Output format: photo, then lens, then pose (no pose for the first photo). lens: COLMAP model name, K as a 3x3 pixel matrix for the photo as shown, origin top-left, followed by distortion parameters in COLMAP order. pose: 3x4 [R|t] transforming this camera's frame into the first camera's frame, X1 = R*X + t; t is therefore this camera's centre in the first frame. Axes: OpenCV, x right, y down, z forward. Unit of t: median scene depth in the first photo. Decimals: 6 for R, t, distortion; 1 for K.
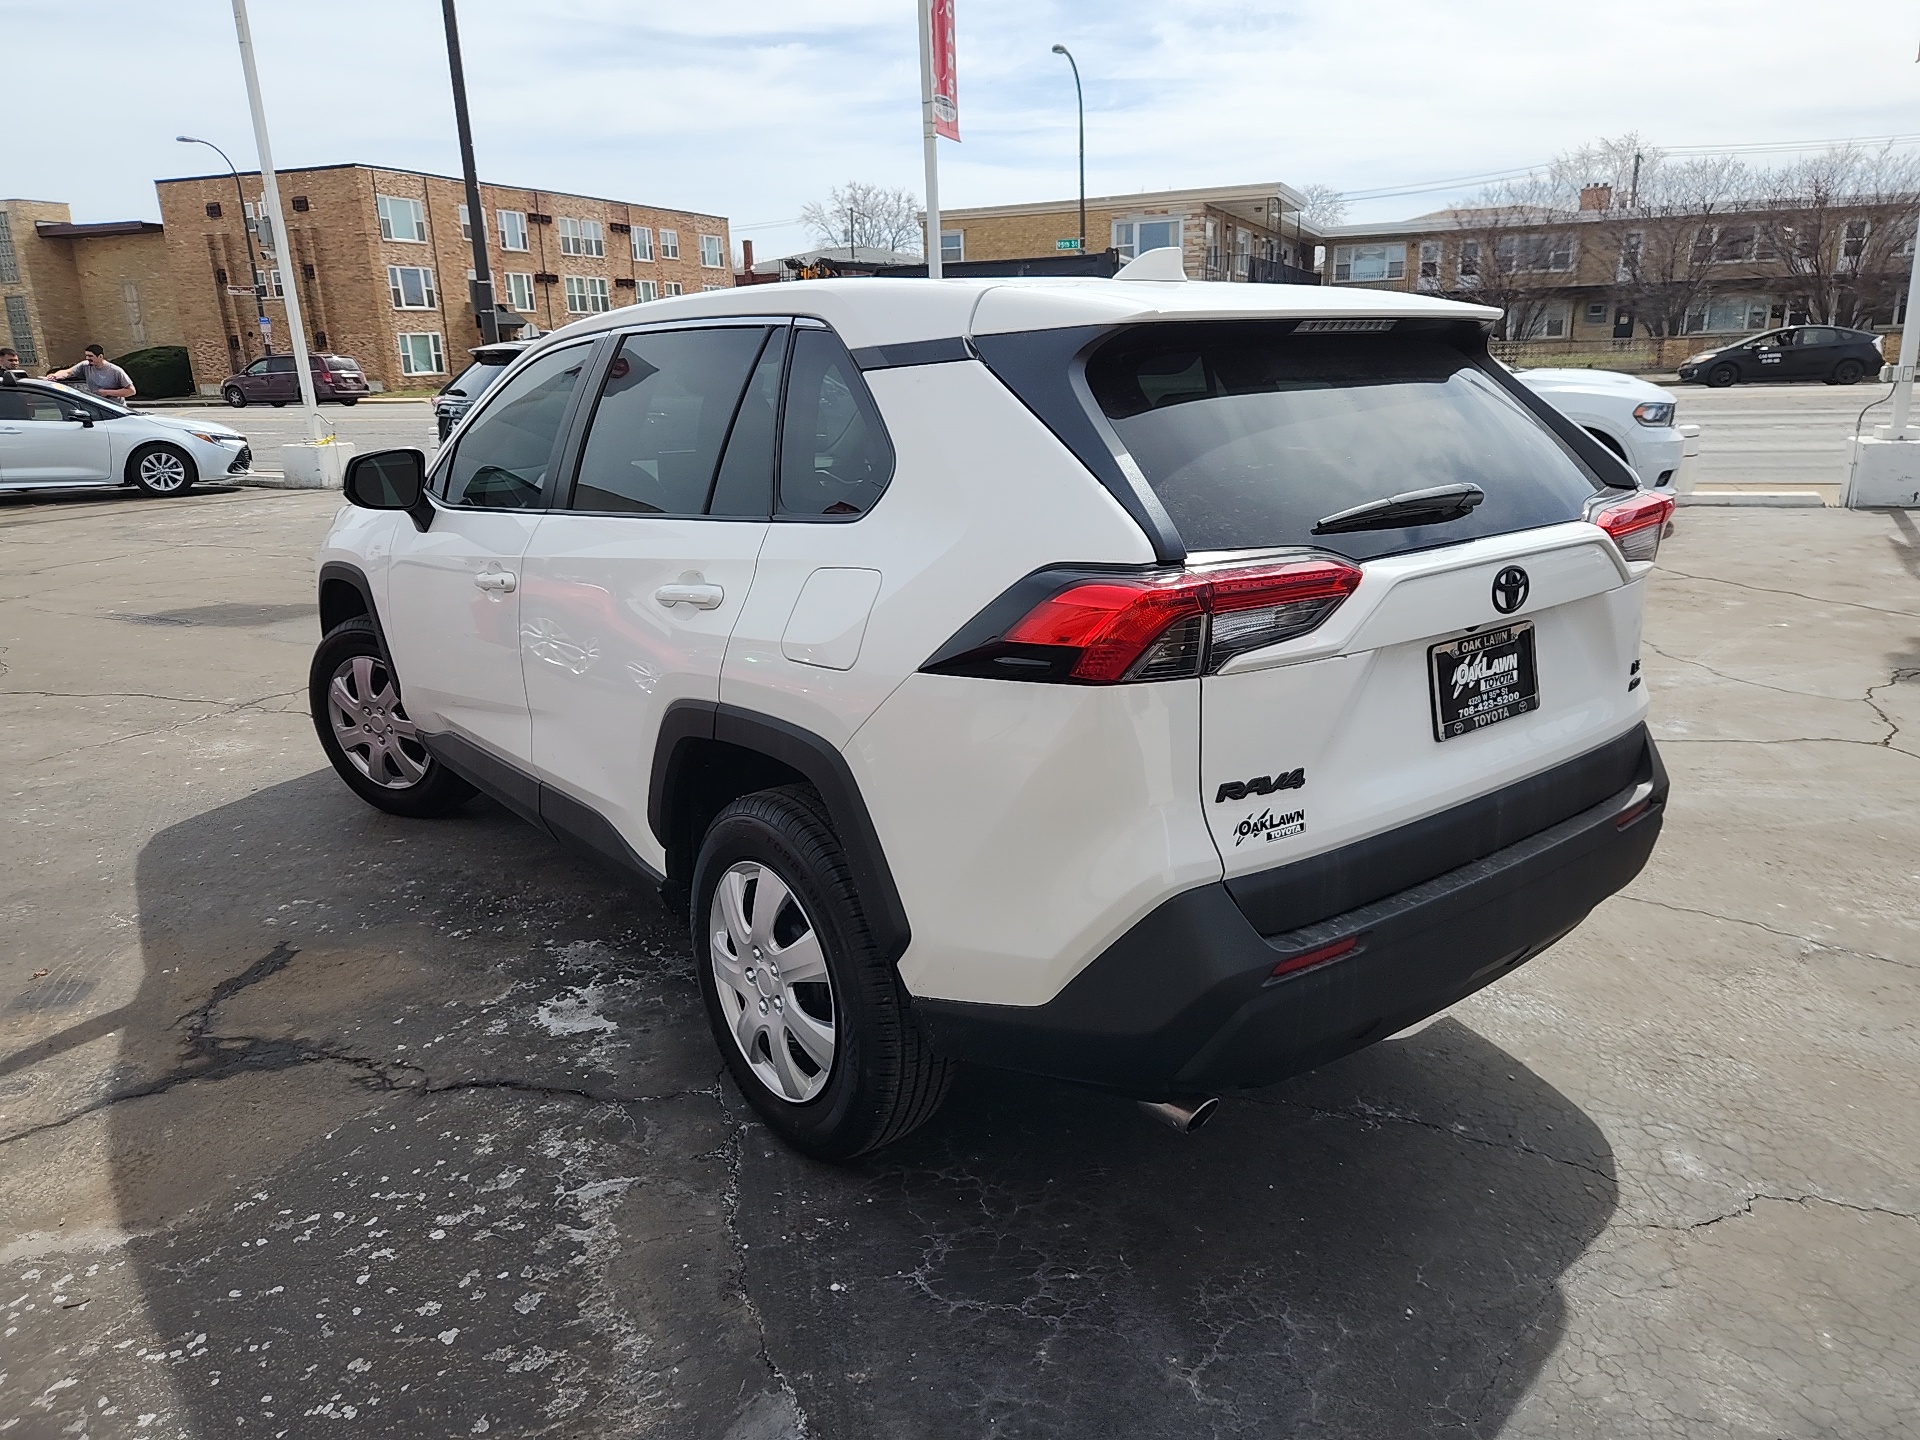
lens RADIAL K [[1338.4, 0, 1008.3], [0, 1338.4, 715.9], [0, 0, 1]] dist [0.070493, -0.060333]
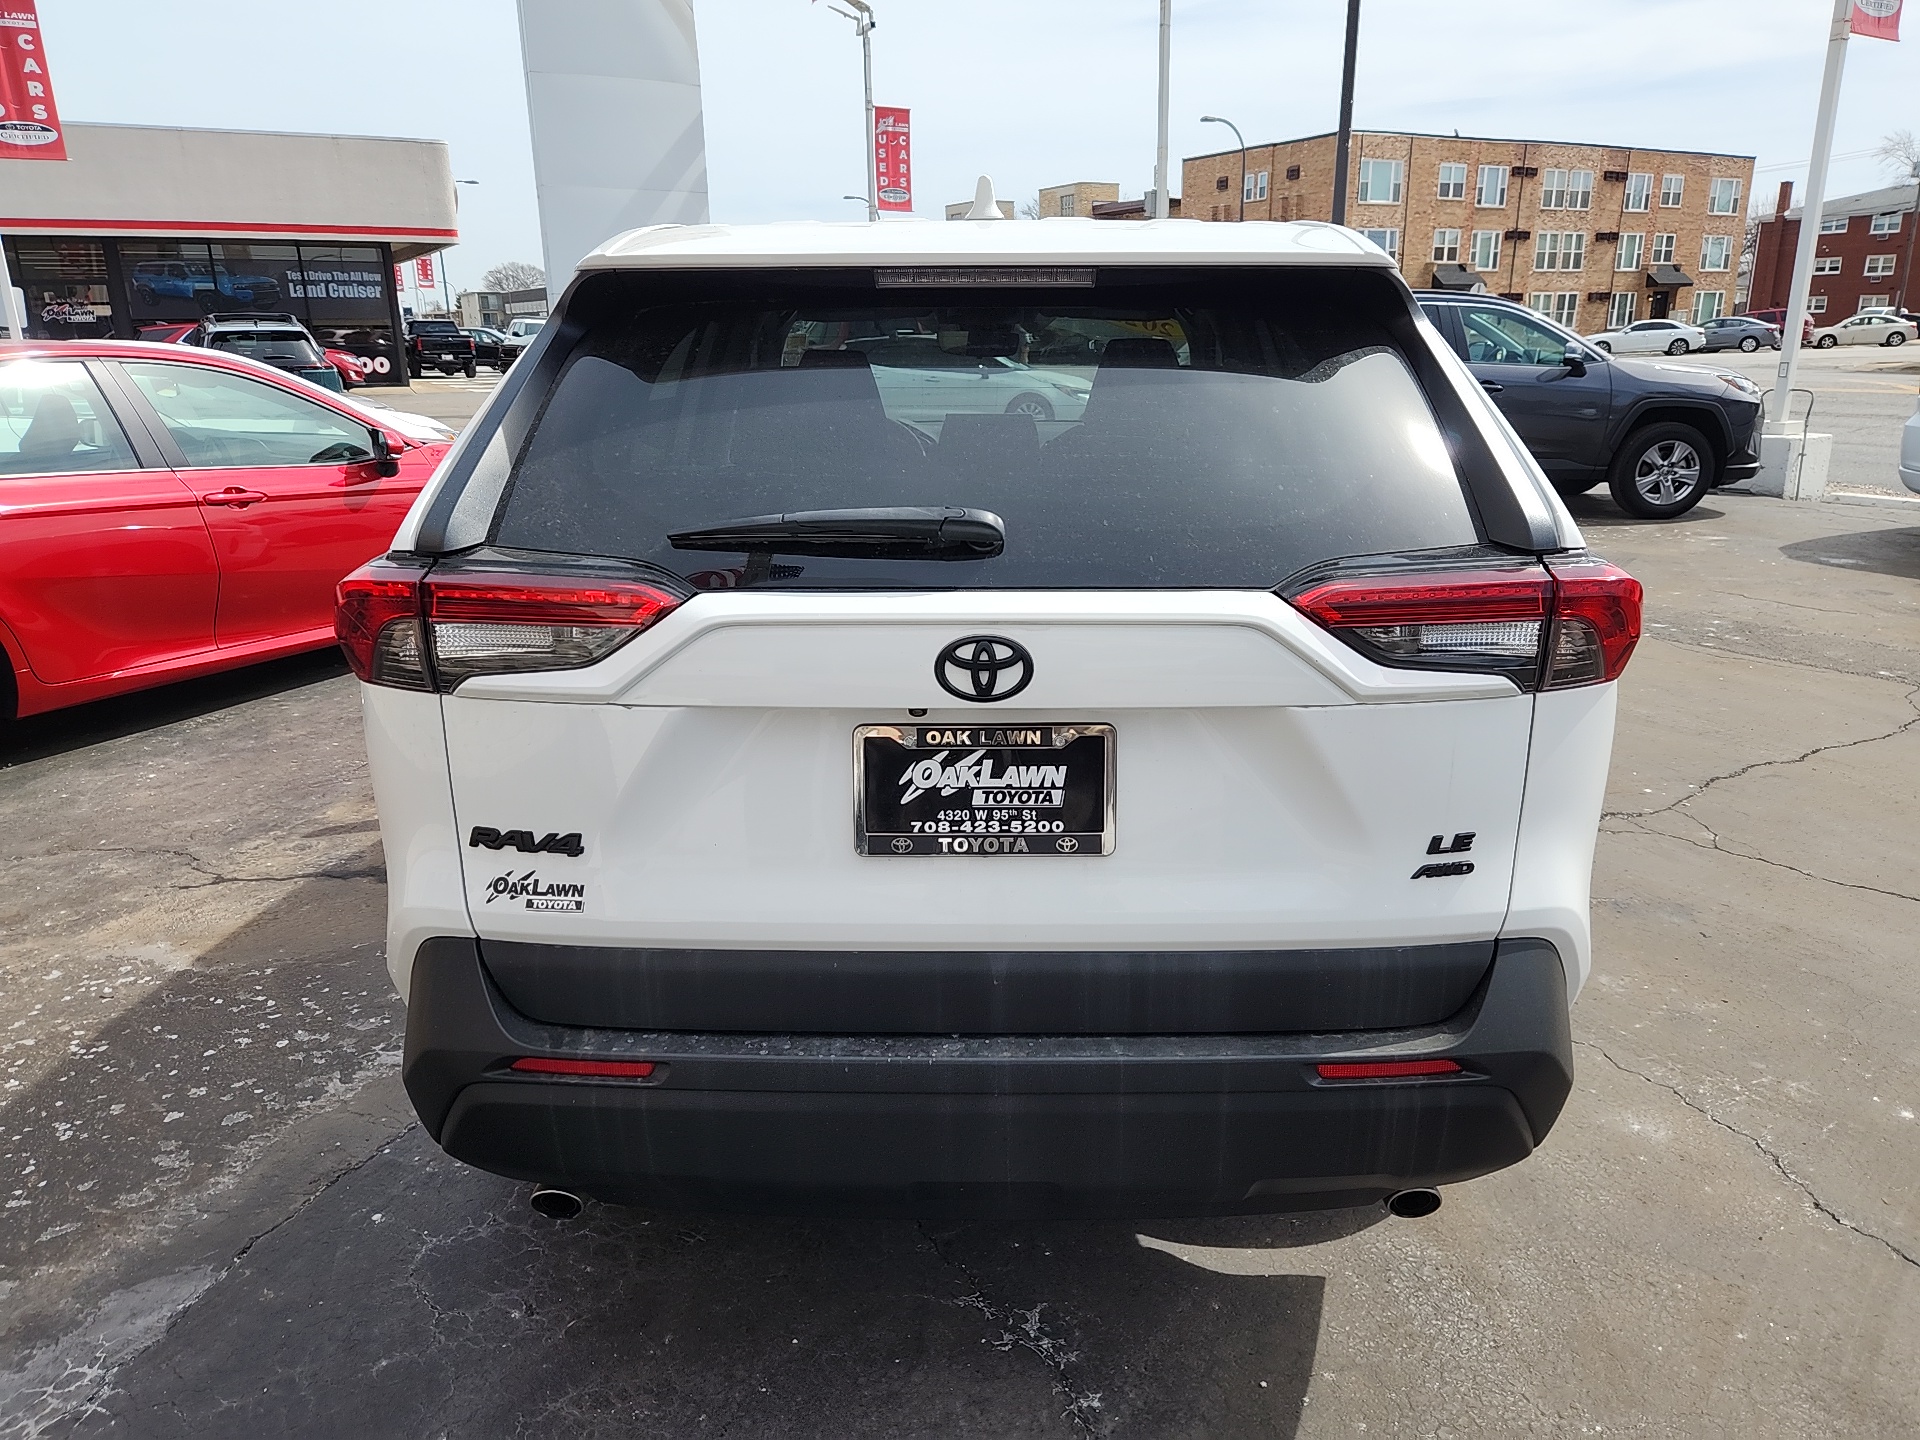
lens RADIAL K [[1347.3, 0, 971.1], [0, 1347.3, 747.7], [0, 0, 1]] dist [0.047824, -0.039207]
pose [[0.761911, 0.207624, -0.613501, 0.556304], [-0.178675, 0.977848, 0.109030, -0.089157], [0.622548, 0.026546, 0.782131, 0.323047]]
